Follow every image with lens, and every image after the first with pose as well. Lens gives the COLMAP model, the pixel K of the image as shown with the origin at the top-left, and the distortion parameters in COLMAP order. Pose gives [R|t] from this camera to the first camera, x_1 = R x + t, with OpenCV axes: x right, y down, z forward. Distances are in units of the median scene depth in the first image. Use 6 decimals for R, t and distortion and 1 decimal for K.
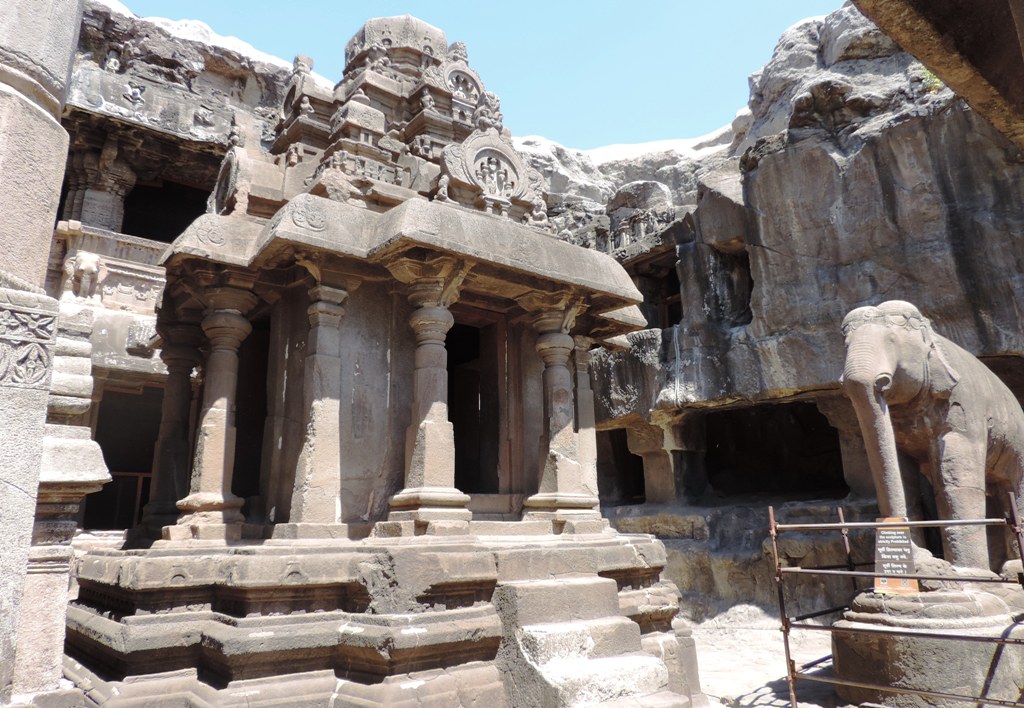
lens RADIAL K [[705.3, 0, 510.4], [0, 705.3, 351.4], [0, 0, 1]] dist [0.006256, 0.001074]
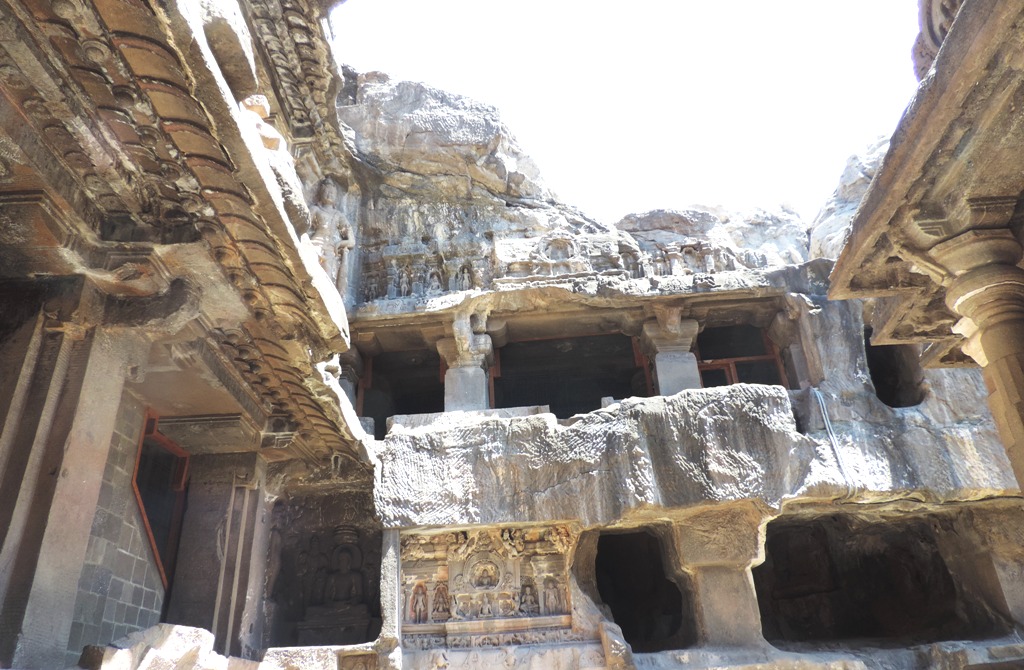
lens RADIAL K [[726.8, 0, 512.9], [0, 726.8, 329.2], [0, 0, 1]] dist [-0.007204, -0.004179]
pose [[0.639196, 0.355627, 0.681878, -0.531704], [-0.157326, 0.928373, -0.336707, 0.221425], [-0.752780, 0.107944, 0.649362, 0.755072]]
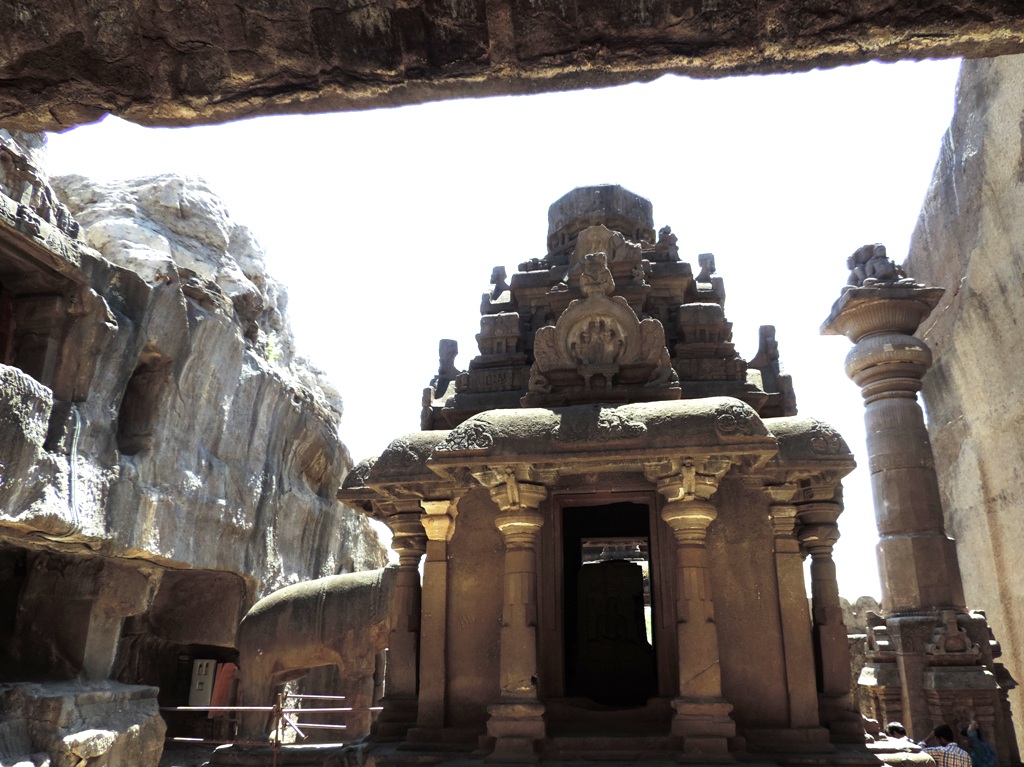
lens RADIAL K [[816.1, 0, 511.6], [0, 816.1, 388.9], [0, 0, 1]] dist [-0.014878, -0.006324]
pose [[-0.700494, 0.241559, 0.671533, -0.572926], [-0.154789, 0.867147, -0.473389, 0.250199], [-0.696669, -0.435552, -0.570040, 1.187822]]
